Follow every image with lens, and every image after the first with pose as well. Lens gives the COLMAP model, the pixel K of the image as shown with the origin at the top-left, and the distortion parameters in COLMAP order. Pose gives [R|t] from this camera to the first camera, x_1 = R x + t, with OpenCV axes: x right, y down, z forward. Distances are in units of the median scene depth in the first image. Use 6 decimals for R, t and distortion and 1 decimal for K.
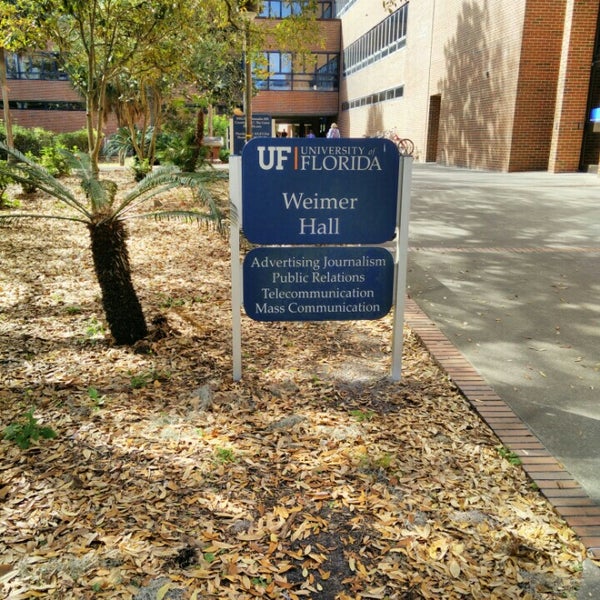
lens RADIAL K [[657.1, 0, 300.0], [0, 657.1, 300.0], [0, 0, 1]] dist [-0.015031, 0.008934]
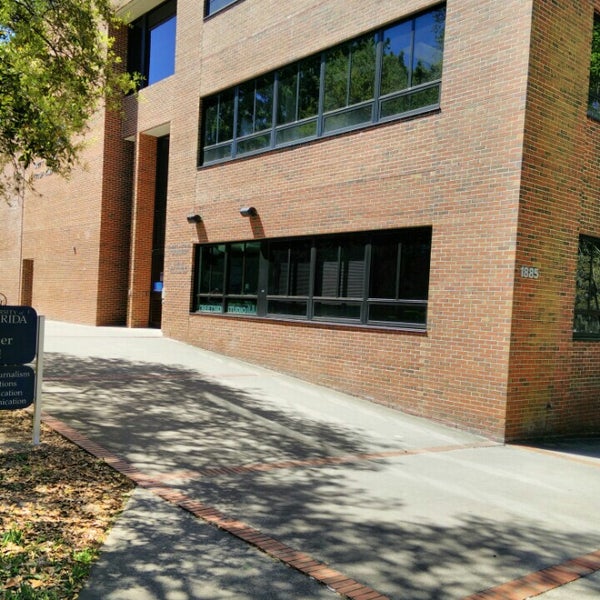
lens RADIAL K [[657.1, 0, 300.0], [0, 657.1, 300.0], [0, 0, 1]] dist [-0.015031, 0.008934]
pose [[0.821747, 0.037655, 0.568607, -0.083463], [0.095674, 0.974534, -0.202805, 0.051722], [-0.561764, 0.221055, 0.797218, -0.254593]]
